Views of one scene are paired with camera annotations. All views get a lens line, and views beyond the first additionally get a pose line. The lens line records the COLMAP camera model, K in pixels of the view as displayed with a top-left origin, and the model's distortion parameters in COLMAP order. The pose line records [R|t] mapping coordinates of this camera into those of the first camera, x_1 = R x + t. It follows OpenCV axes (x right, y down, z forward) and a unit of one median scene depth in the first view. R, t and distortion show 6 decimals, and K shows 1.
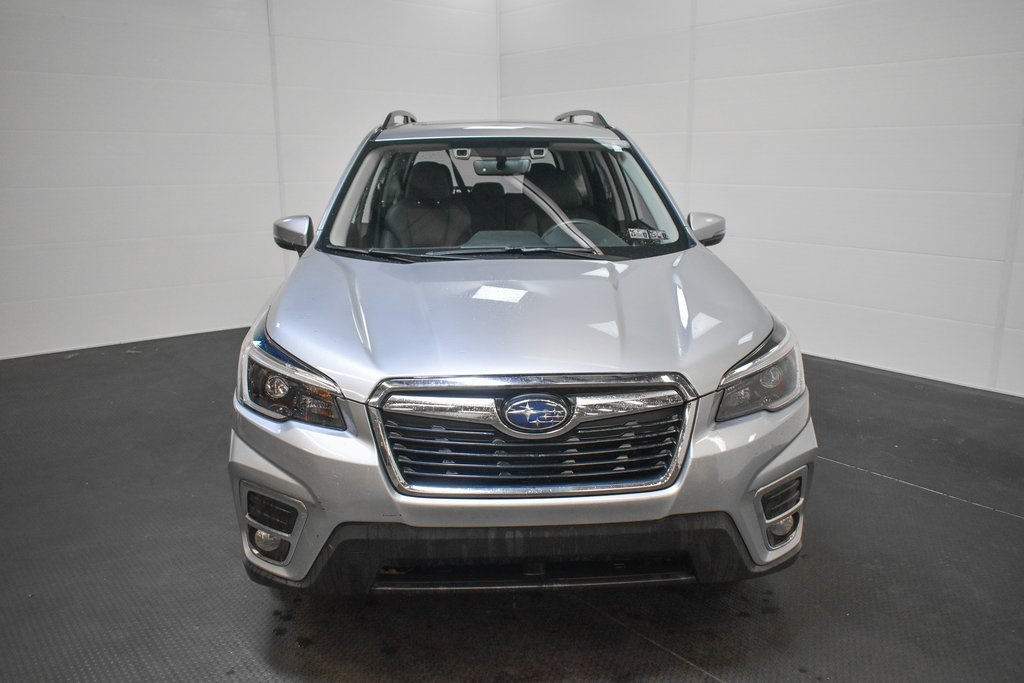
lens RADIAL K [[803.4, 0, 512.0], [0, 803.4, 341.5], [0, 0, 1]] dist [-0.000764, 0.005715]
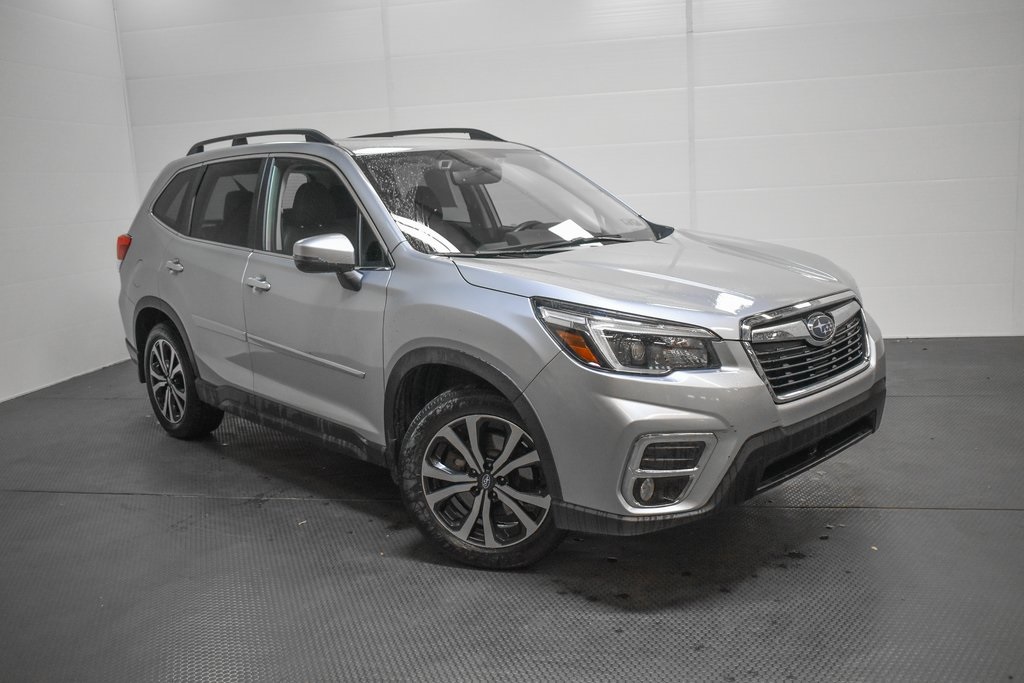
lens RADIAL K [[862.5, 0, 512.0], [0, 862.5, 341.5], [0, 0, 1]] dist [0.009104, 0.006084]
pose [[0.766866, -0.155317, 0.622730, -1.224328], [0.196010, 0.980597, 0.003197, 0.007192], [-0.611144, 0.119610, 0.782430, 0.167098]]
